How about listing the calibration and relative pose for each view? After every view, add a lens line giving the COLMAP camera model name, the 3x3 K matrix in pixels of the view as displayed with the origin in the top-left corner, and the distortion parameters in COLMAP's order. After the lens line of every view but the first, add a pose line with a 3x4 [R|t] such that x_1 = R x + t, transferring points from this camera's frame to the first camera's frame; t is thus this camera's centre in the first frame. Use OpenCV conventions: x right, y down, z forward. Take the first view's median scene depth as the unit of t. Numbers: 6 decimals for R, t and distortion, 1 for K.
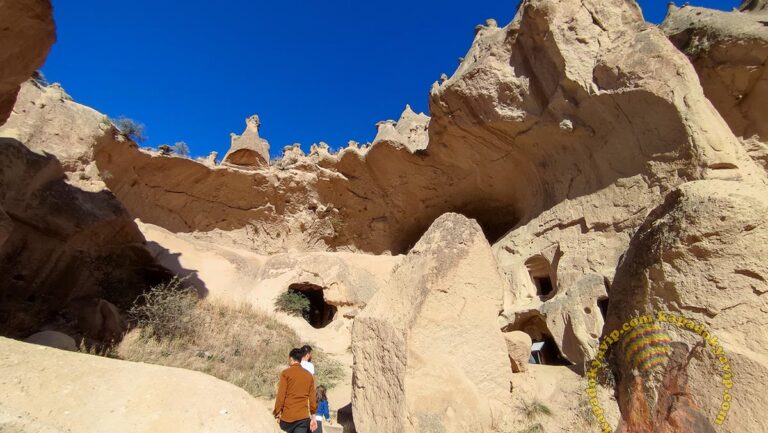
lens RADIAL K [[613.4, 0, 384.0], [0, 613.4, 216.5], [0, 0, 1]] dist [0.066149, -0.001095]
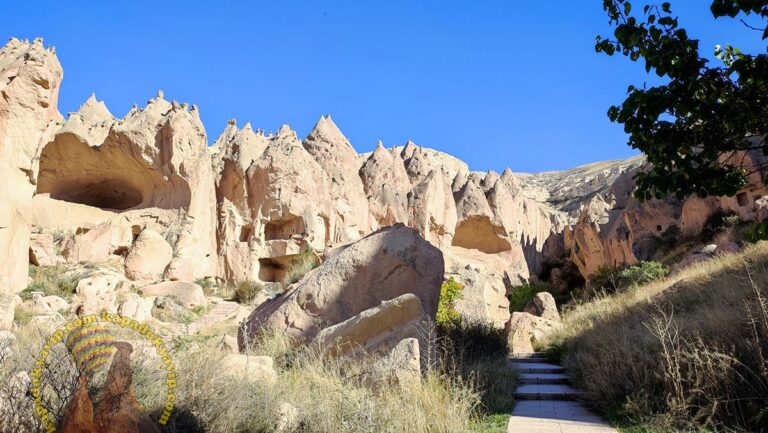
lens RADIAL K [[613.4, 0, 384.0], [0, 613.4, 216.5], [0, 0, 1]] dist [0.066149, -0.001095]
pose [[0.804020, 0.278983, 0.525091, -0.225063], [-0.307328, 0.950972, -0.034675, -0.160640], [-0.509020, -0.133496, 0.850339, -1.358929]]
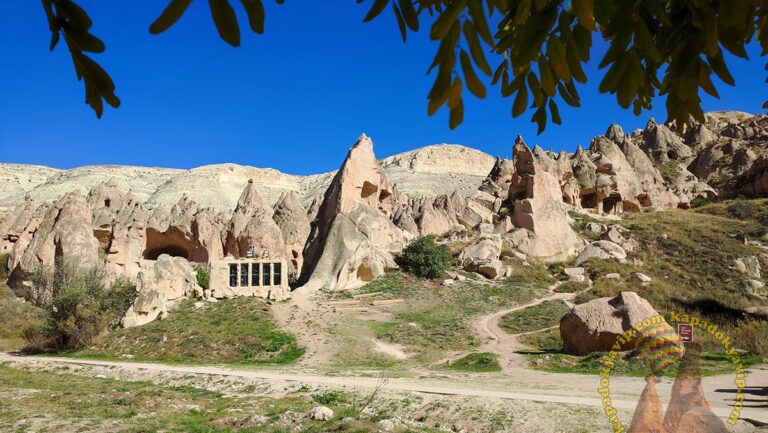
lens RADIAL K [[613.4, 0, 384.0], [0, 613.4, 216.5], [0, 0, 1]] dist [0.066149, -0.001095]
pose [[0.874615, 0.204791, 0.439442, -0.567018], [-0.238977, 0.970747, 0.023240, -0.787482], [-0.421827, -0.125343, 0.897971, -3.704113]]
